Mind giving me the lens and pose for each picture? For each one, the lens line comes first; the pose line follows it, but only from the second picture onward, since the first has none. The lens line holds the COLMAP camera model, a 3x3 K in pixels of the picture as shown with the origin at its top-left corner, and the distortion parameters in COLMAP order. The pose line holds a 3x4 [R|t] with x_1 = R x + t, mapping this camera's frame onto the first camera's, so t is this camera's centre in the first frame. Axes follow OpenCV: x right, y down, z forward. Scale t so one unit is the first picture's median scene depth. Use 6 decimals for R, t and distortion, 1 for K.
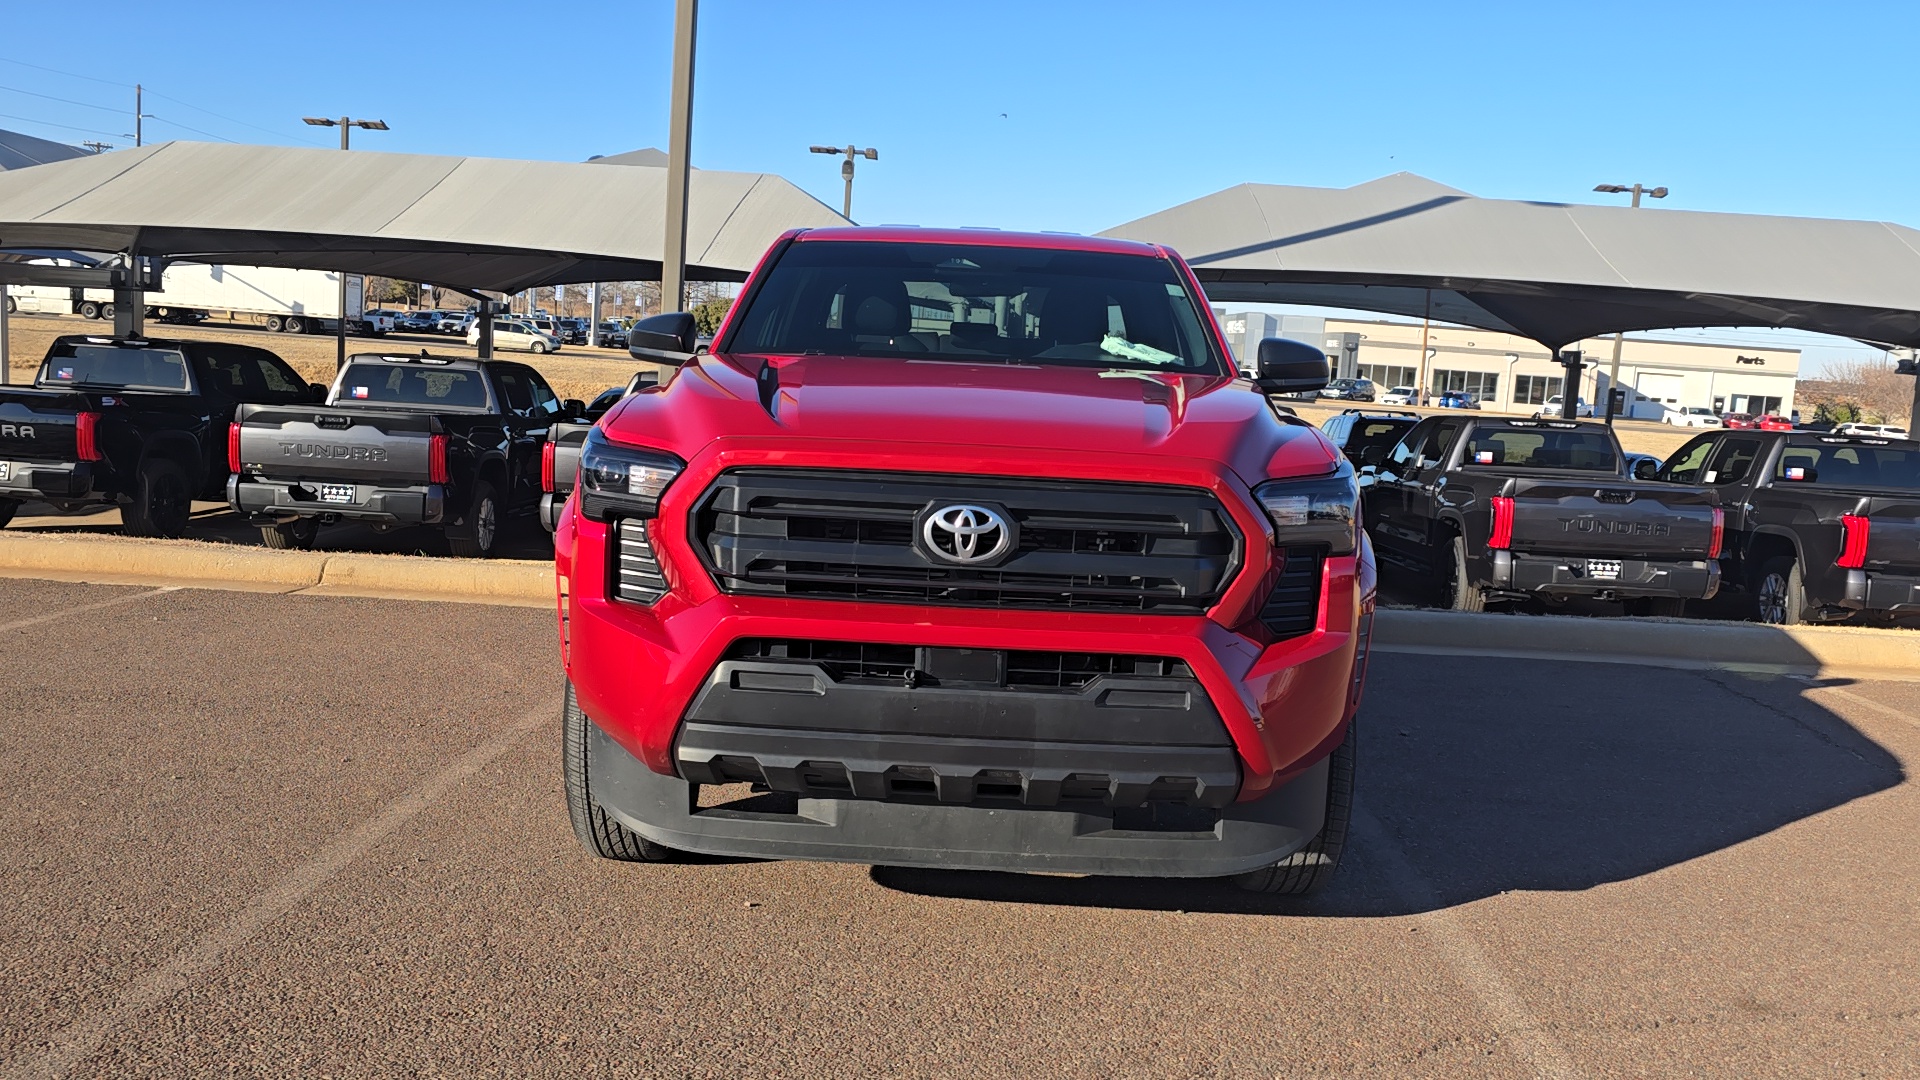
lens RADIAL K [[1591.7, 0, 960.0], [0, 1591.7, 540.0], [0, 0, 1]] dist [-0.005078, 0.007767]
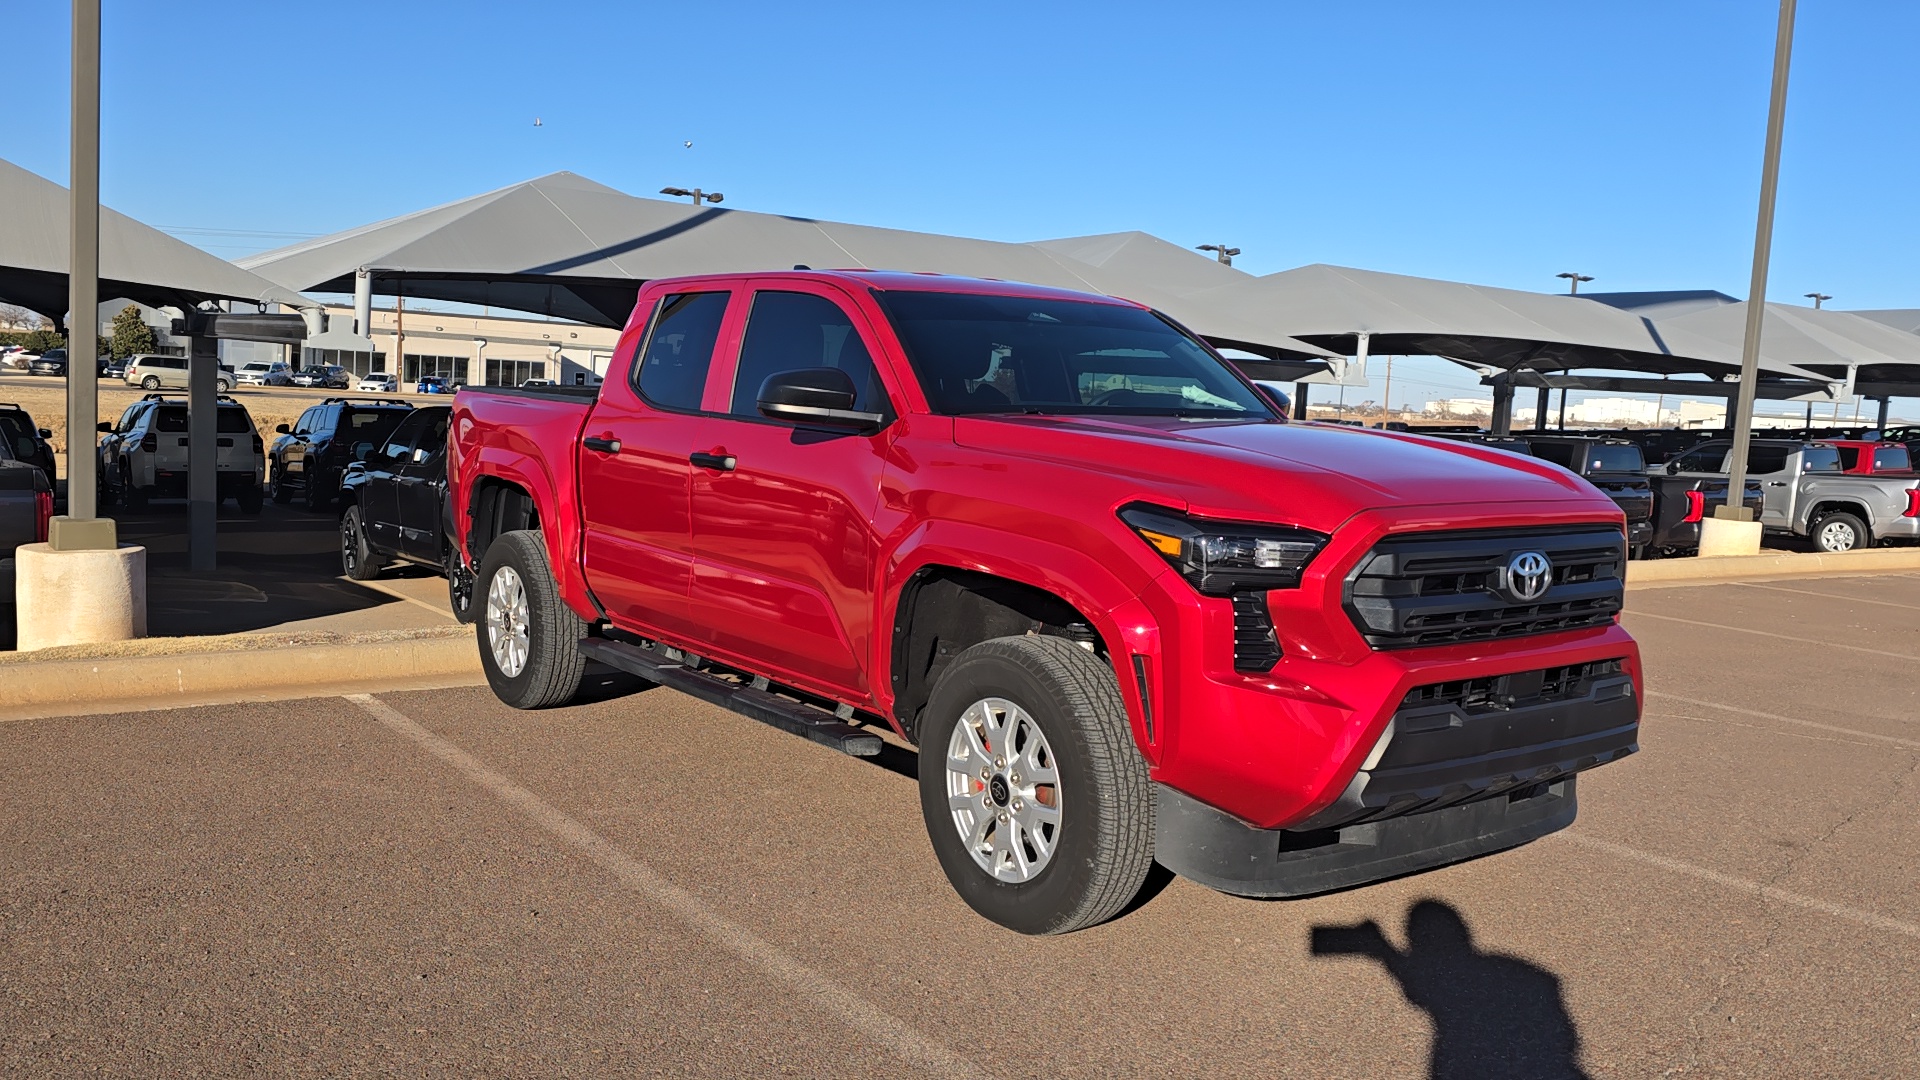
lens RADIAL K [[1580.6, 0, 987.5], [0, 1580.6, 540.4], [0, 0, 1]] dist [-0.001093, 0.000992]
pose [[0.788031, -0.078824, 0.610569, -0.102575], [0.071521, 0.996776, 0.036375, -0.010157], [-0.611467, 0.015004, 0.791128, 0.030373]]
